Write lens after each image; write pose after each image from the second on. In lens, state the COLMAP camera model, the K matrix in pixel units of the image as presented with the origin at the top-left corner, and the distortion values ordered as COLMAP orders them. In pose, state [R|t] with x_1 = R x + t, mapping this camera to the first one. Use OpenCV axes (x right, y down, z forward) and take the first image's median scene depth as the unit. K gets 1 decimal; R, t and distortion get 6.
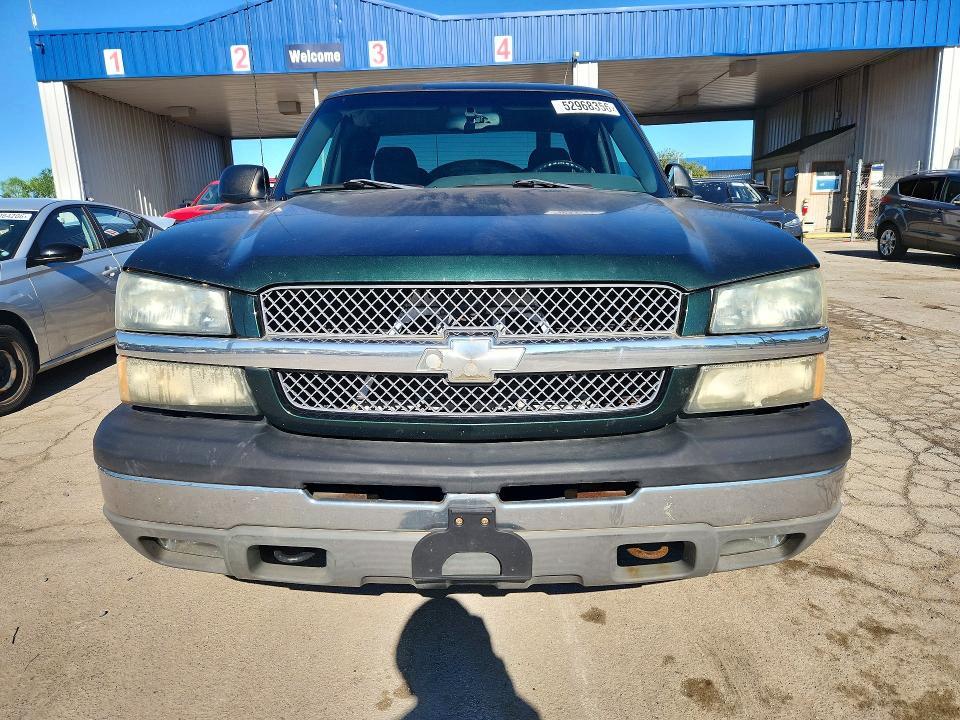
lens RADIAL K [[662.3, 0, 481.4], [0, 662.3, 360.1], [0, 0, 1]] dist [0.079401, -0.078625]
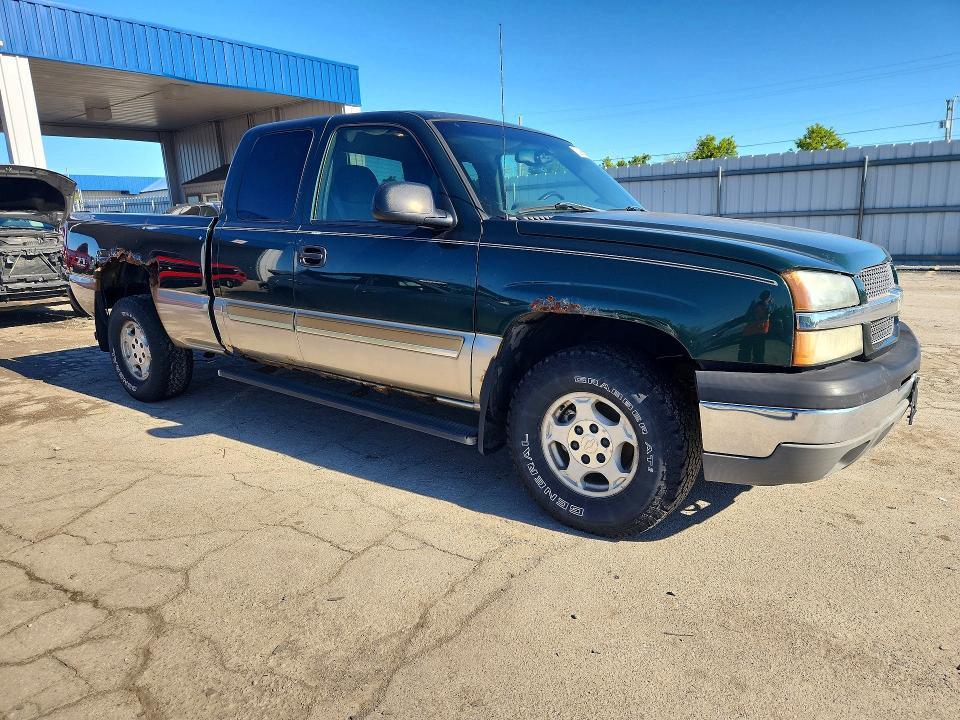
lens RADIAL K [[662.3, 0, 481.4], [0, 662.3, 360.1], [0, 0, 1]] dist [0.079401, -0.078625]
pose [[0.589693, -0.158654, 0.791891, -0.190782], [0.184433, 0.981060, 0.059213, -0.014463], [-0.786287, 0.111133, 0.607785, 0.066762]]
